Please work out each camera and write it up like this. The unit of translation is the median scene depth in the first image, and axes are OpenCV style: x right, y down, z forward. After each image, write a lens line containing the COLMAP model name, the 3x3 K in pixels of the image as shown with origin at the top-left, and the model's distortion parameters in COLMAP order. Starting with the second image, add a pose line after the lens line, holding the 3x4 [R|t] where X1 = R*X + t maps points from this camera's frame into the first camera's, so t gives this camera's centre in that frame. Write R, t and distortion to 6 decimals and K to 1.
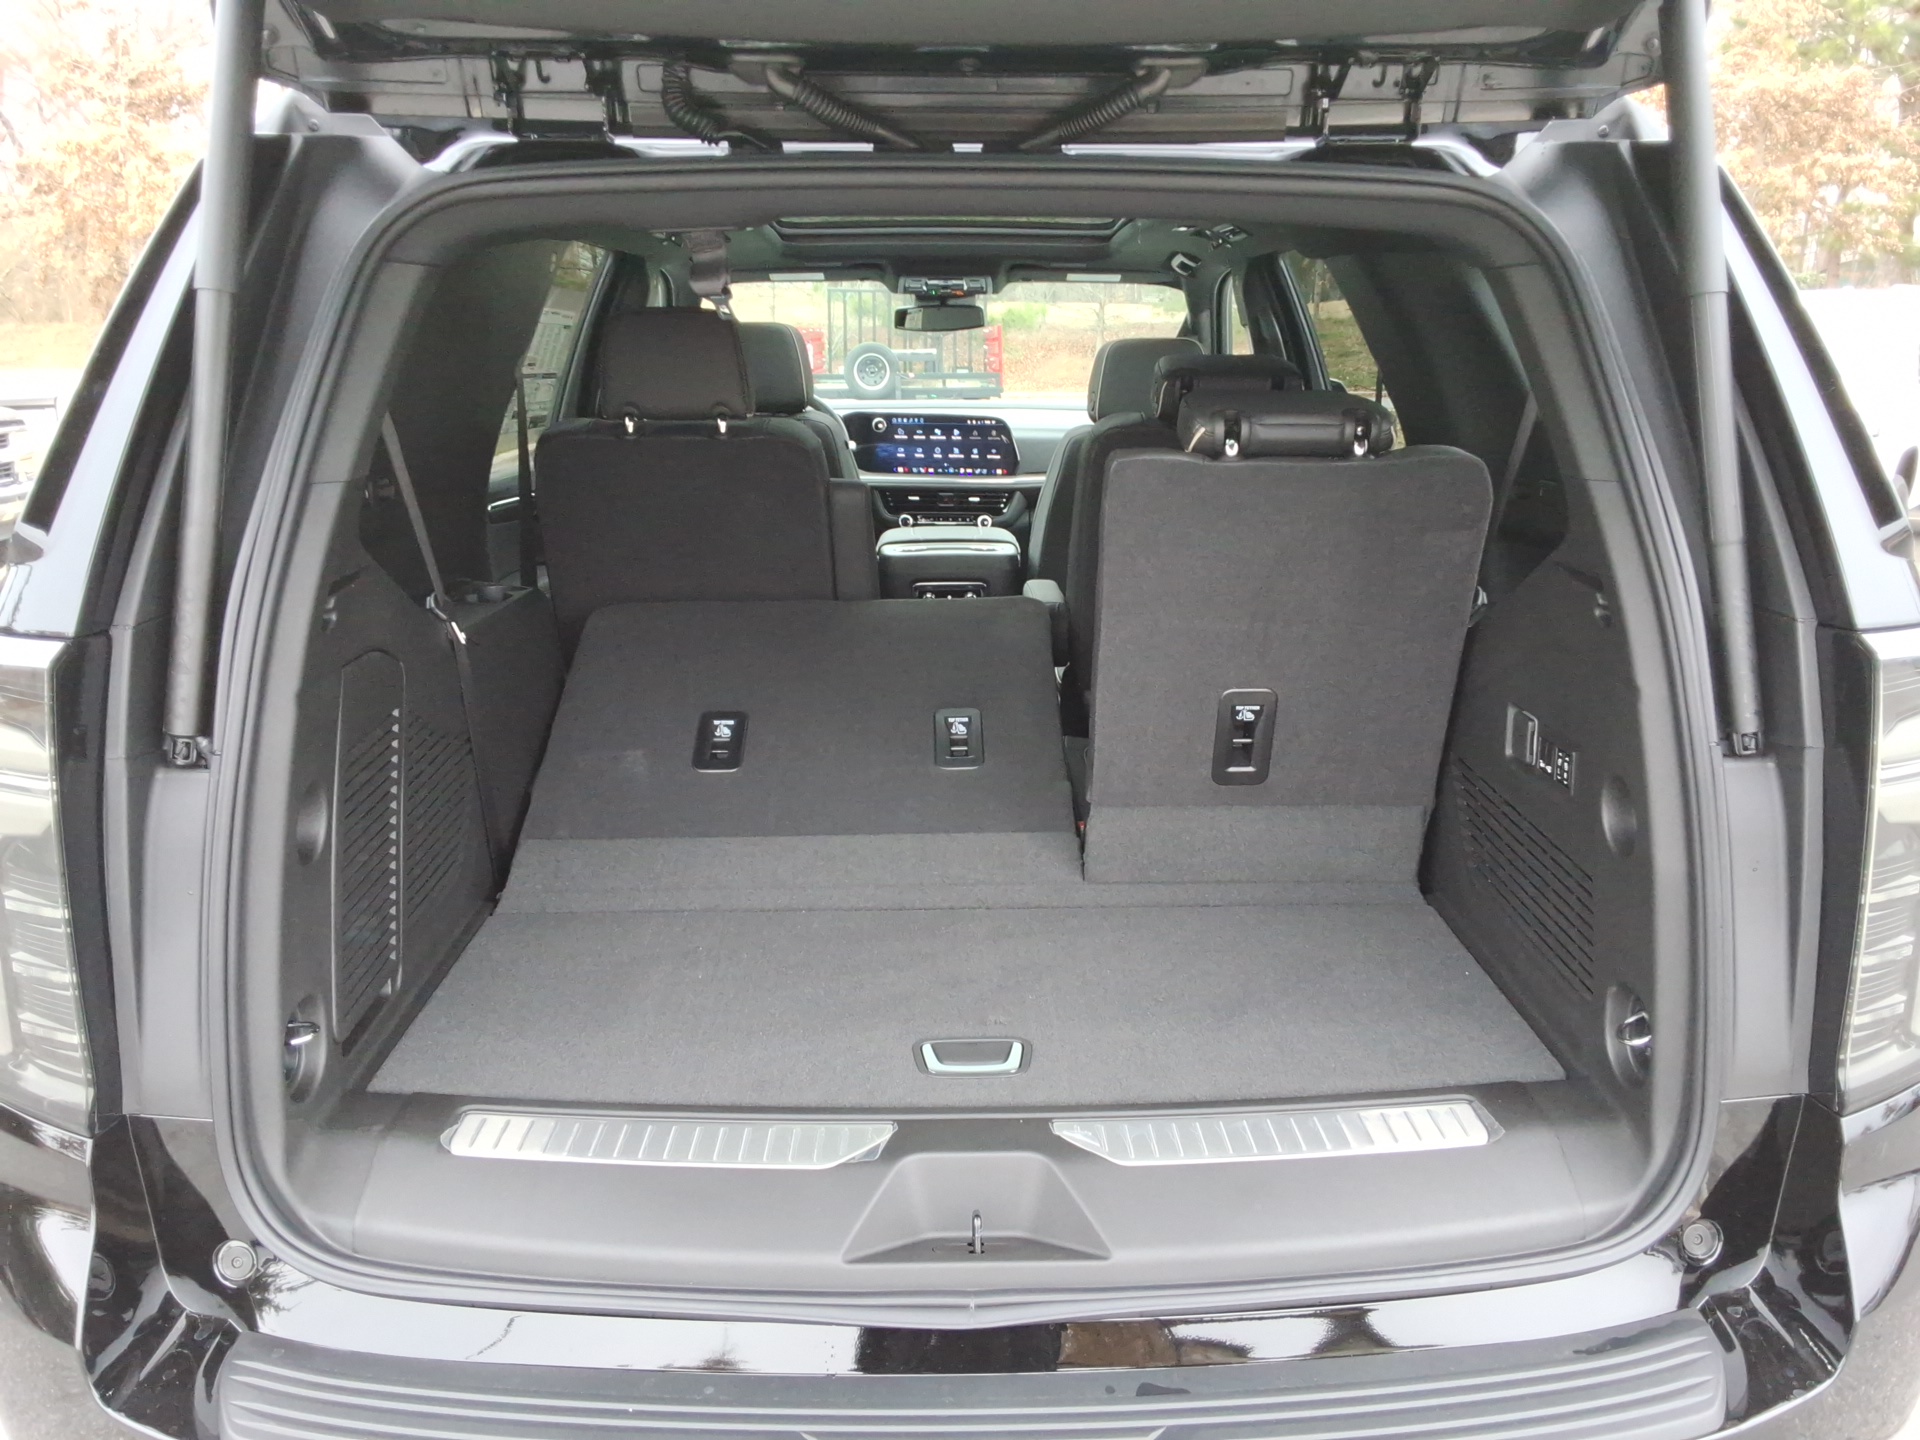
lens RADIAL K [[1541.8, 0, 959.4], [0, 1541.8, 720.2], [0, 0, 1]] dist [0.098853, -0.150850]
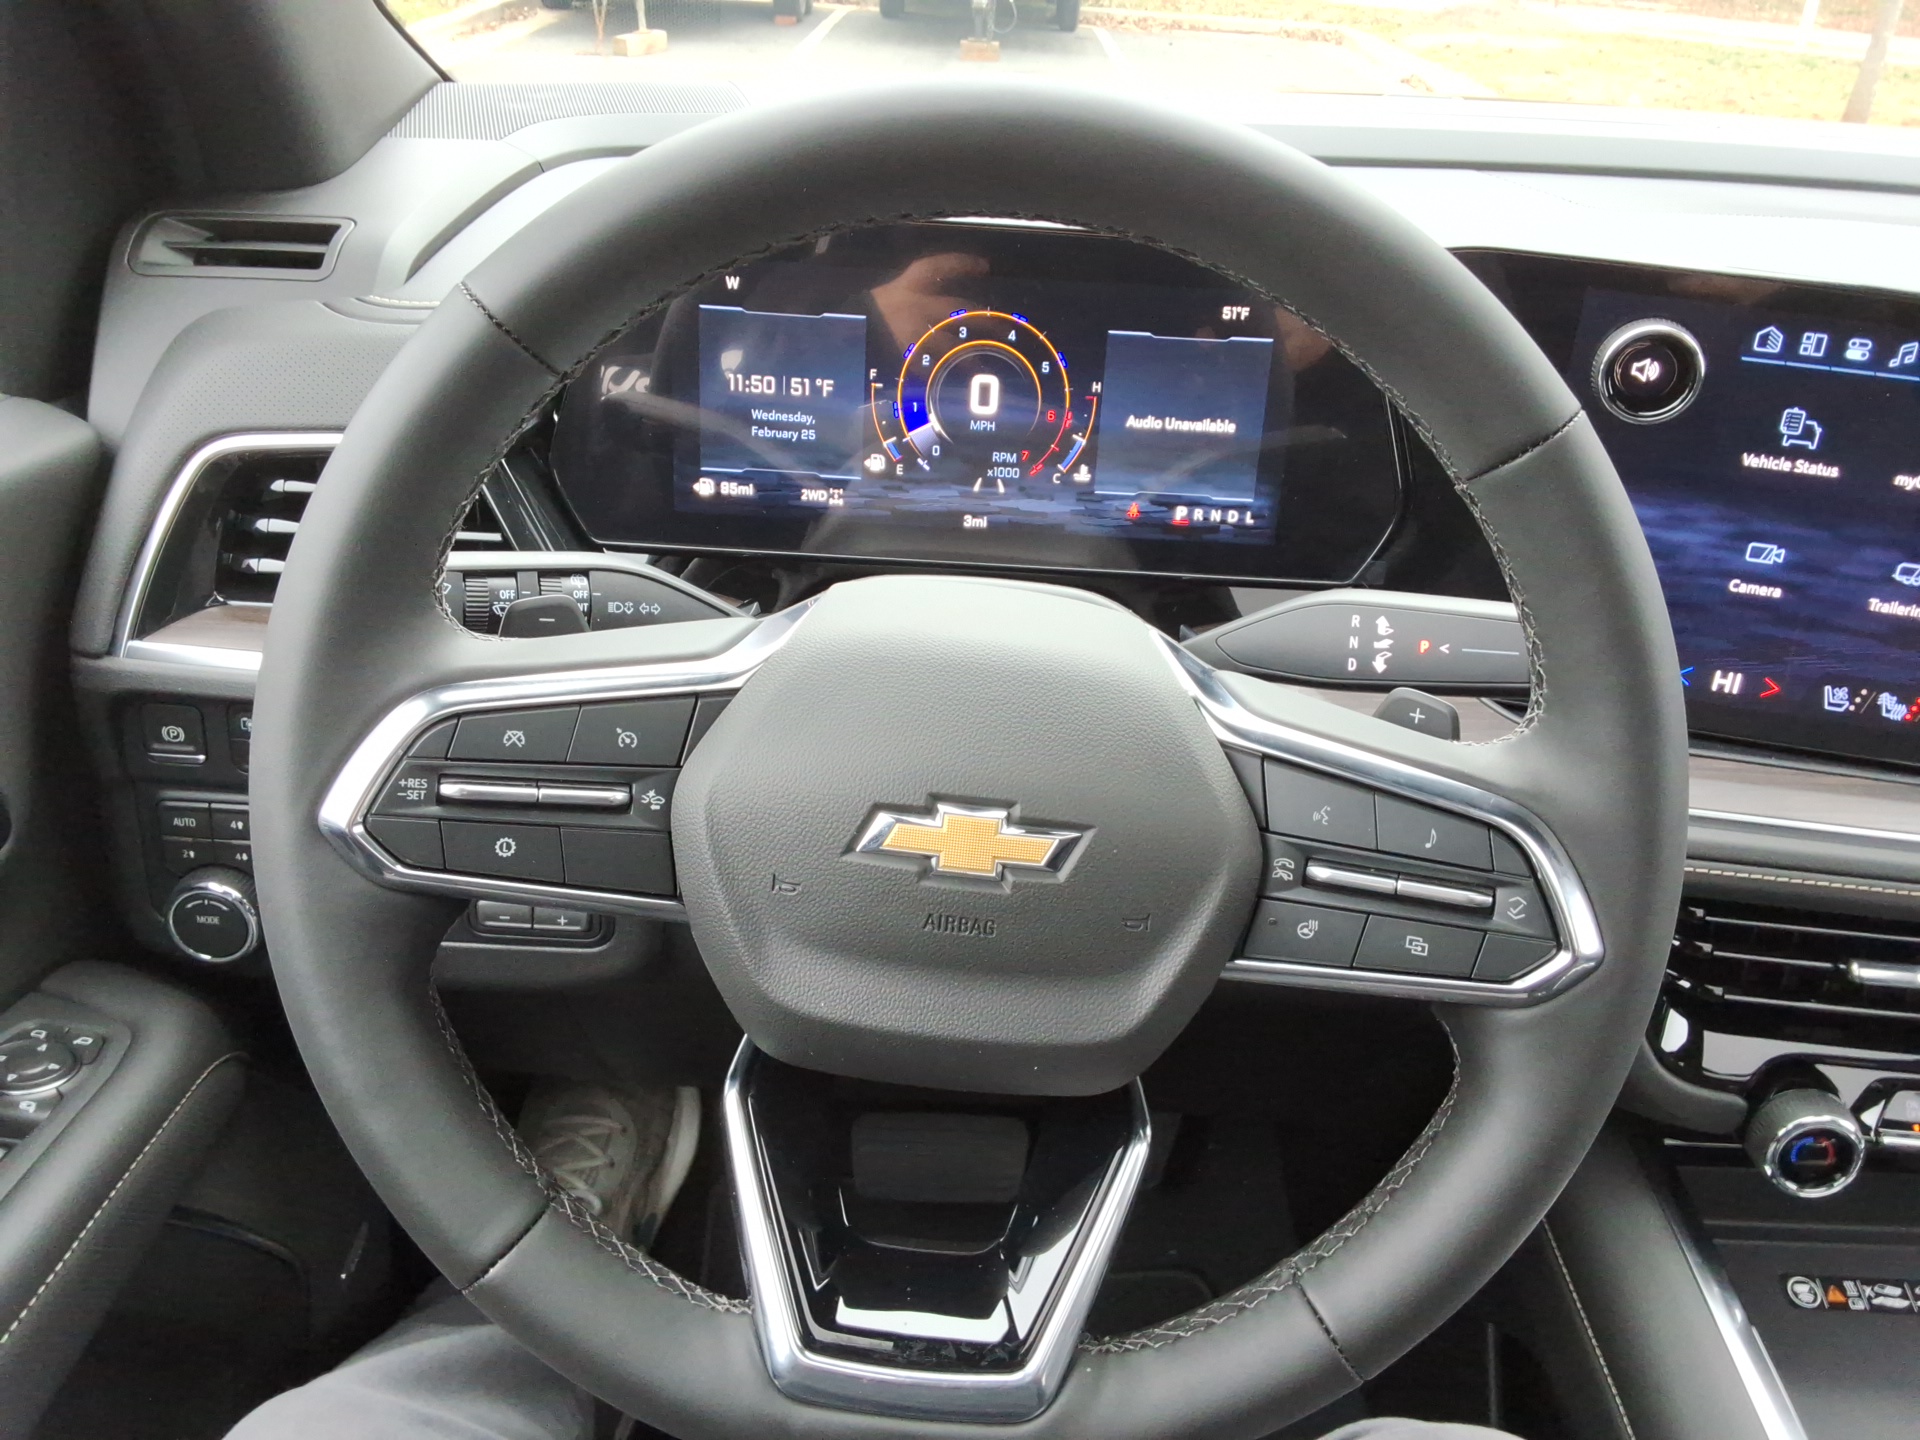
lens RADIAL K [[1541.8, 0, 981.9], [0, 1541.8, 707.3], [0, 0, 1]] dist [0.098853, -0.150850]
pose [[0.998079, 0.059829, 0.016071, -0.039004], [-0.061934, 0.969471, 0.237257, -0.067260], [-0.001385, -0.237796, 0.971314, 0.302552]]
